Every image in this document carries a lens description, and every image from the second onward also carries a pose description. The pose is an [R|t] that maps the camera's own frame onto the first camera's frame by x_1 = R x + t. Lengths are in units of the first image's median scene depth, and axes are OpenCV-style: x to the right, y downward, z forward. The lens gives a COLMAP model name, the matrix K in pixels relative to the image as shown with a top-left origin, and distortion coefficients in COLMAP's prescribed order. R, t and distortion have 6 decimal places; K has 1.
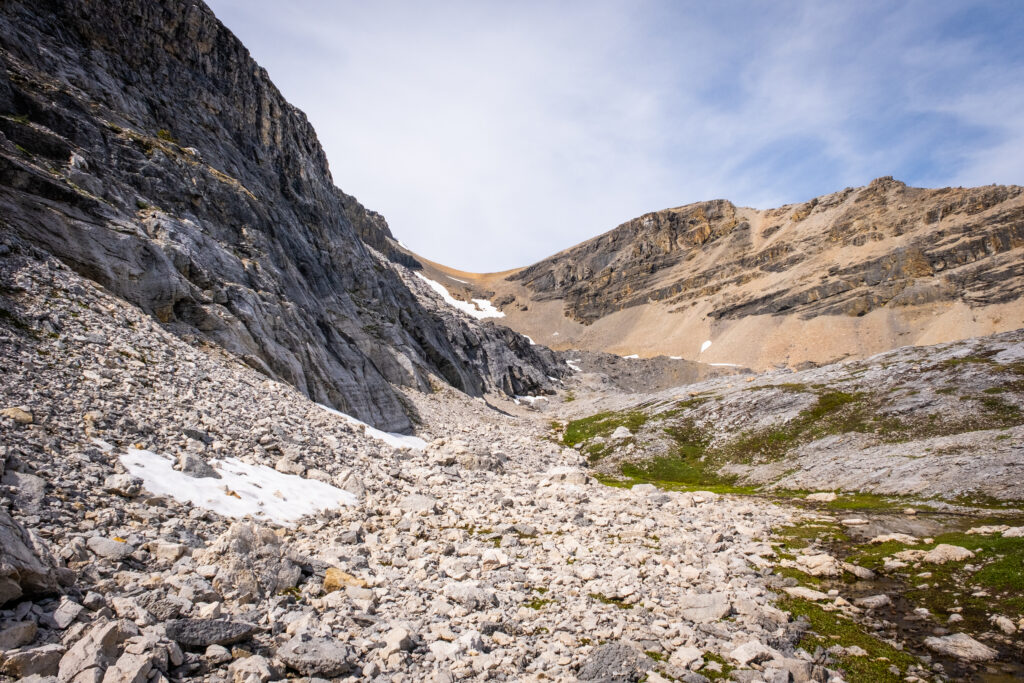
lens RADIAL K [[683.6, 0, 511.7], [0, 683.6, 341.5], [0, 0, 1]] dist [-0.000062, -0.005448]
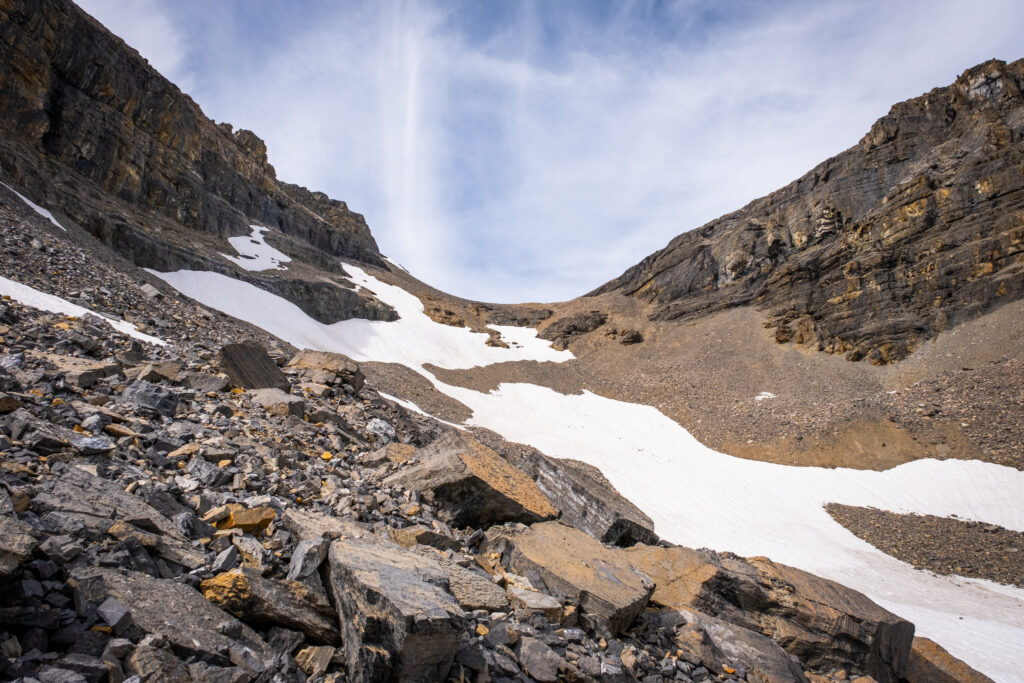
lens RADIAL K [[683.6, 0, 512.5], [0, 683.6, 341.4], [0, 0, 1]] dist [-0.000062, -0.005448]
pose [[0.987836, -0.034041, -0.151728, 0.011014], [0.008316, 0.985913, -0.167054, 0.008890], [0.155278, 0.163761, 0.974203, 0.664650]]
